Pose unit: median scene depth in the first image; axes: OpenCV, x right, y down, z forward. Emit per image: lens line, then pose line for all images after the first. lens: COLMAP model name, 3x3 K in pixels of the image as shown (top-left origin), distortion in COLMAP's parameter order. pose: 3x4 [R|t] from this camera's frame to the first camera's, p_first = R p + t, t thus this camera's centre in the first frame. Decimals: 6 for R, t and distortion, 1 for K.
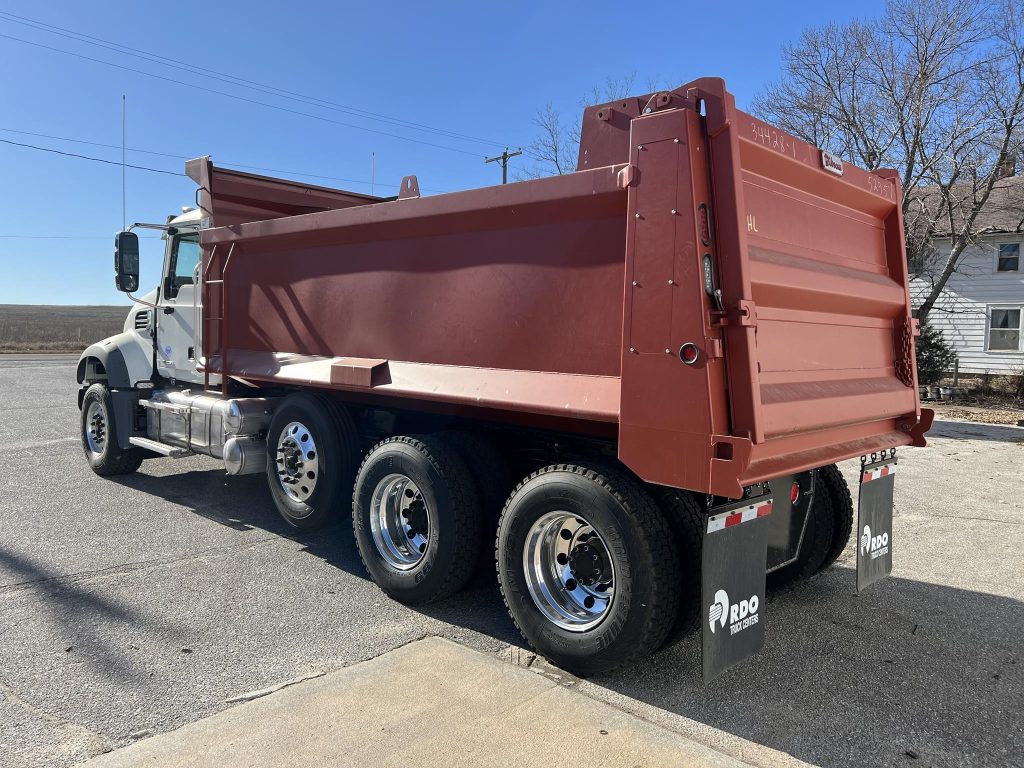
lens RADIAL K [[767.1, 0, 512.0], [0, 767.1, 384.0], [0, 0, 1]] dist [0.026825, 0.000112]
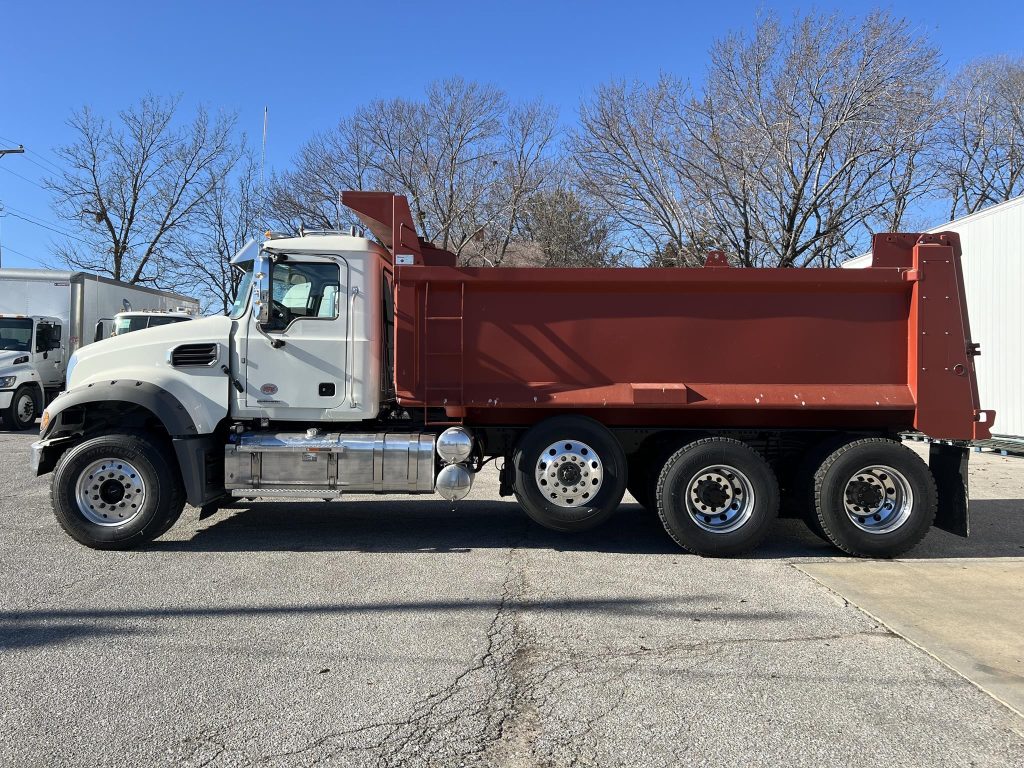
lens RADIAL K [[767.1, 0, 512.0], [0, 767.1, 384.0], [0, 0, 1]] dist [0.026825, 0.000112]
pose [[0.724710, -0.034788, 0.688175, -1.180505], [0.060756, 0.998061, -0.013528, -0.026055], [-0.686370, 0.051615, 0.725418, 0.211332]]
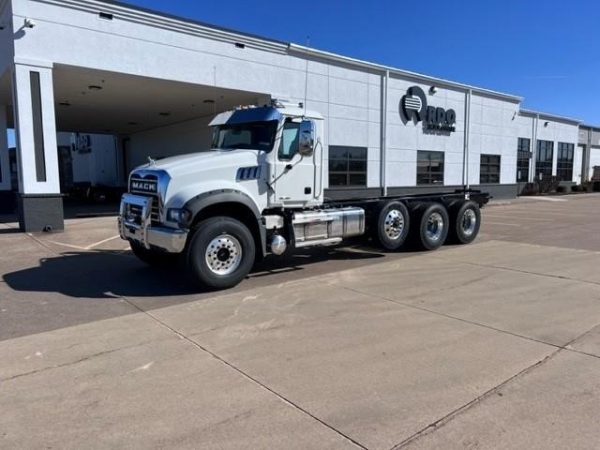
lens RADIAL K [[449.5, 0, 300.0], [0, 449.5, 225.0], [0, 0, 1]] dist [0.026825, 0.000112]
pose [[0.118122, -0.140772, 0.982970, -1.984738], [0.070124, 0.988612, 0.133154, -0.140660], [-0.990520, 0.053201, 0.126648, 1.214416]]
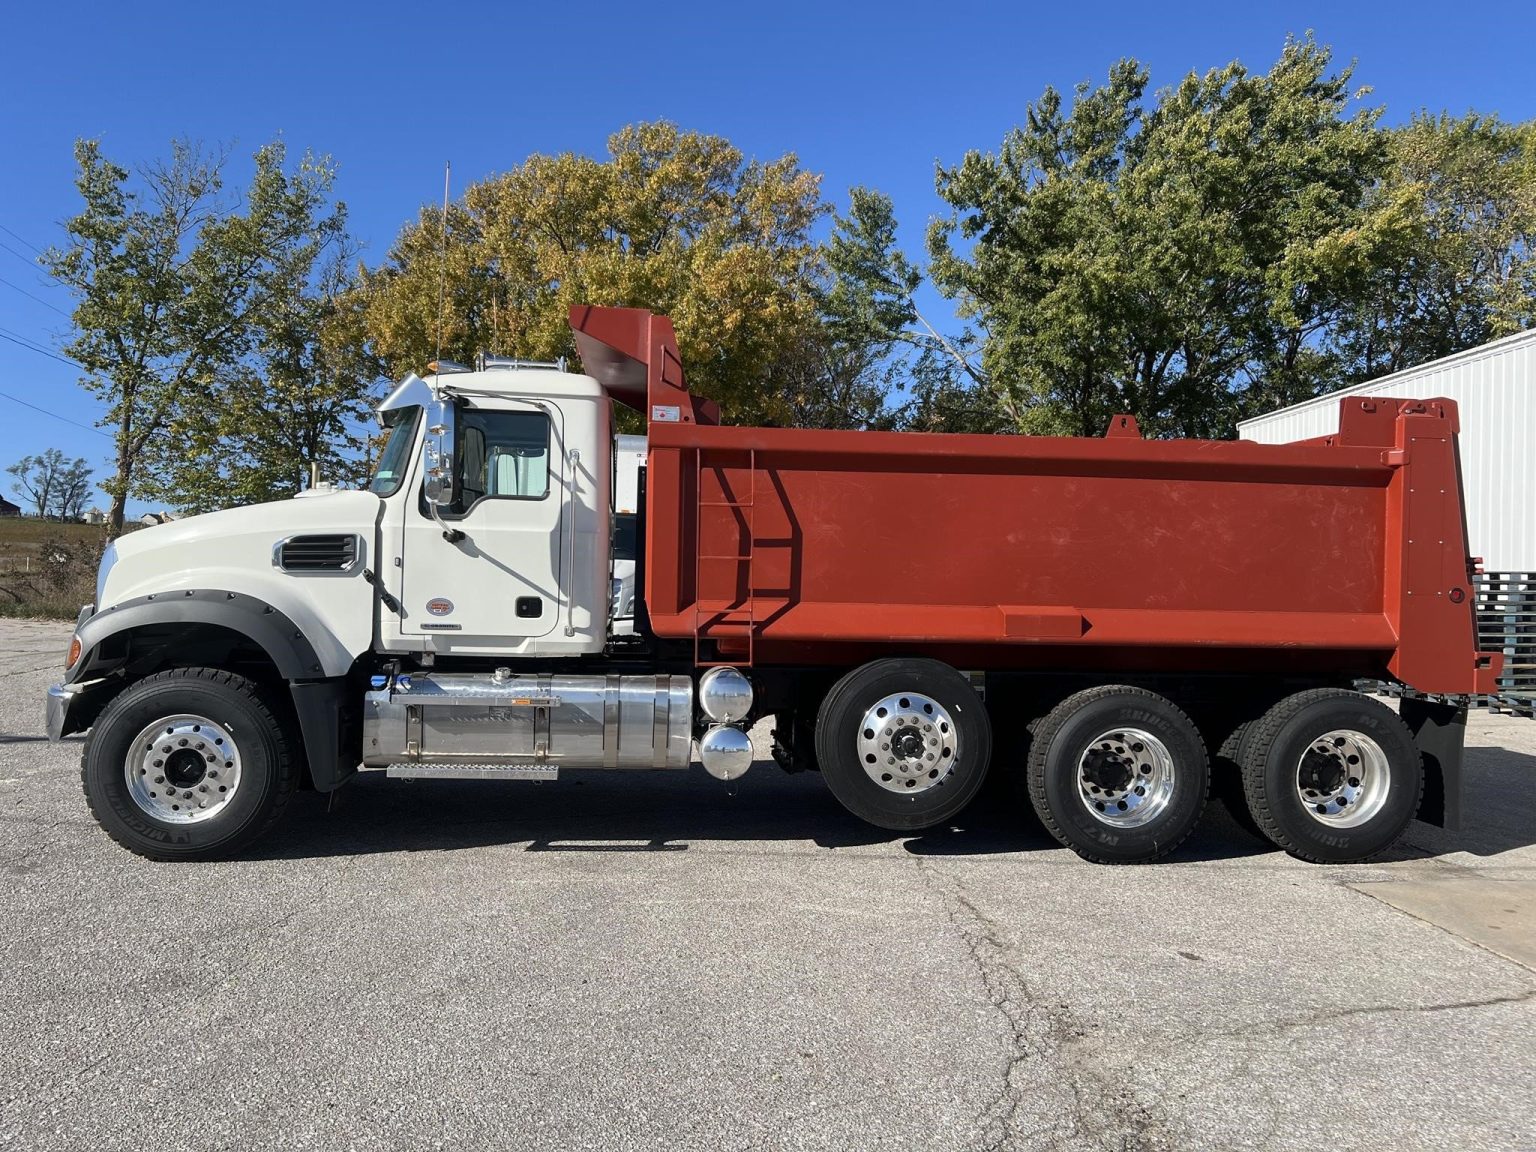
lens RADIAL K [[1150.6, 0, 768.0], [0, 1150.6, 576.0], [0, 0, 1]] dist [0.026825, 0.000112]
pose [[0.653186, -0.014967, 0.757050, -1.298263], [0.046872, 0.998686, -0.020697, -0.050579], [-0.755746, 0.049003, 0.653029, 0.343638]]
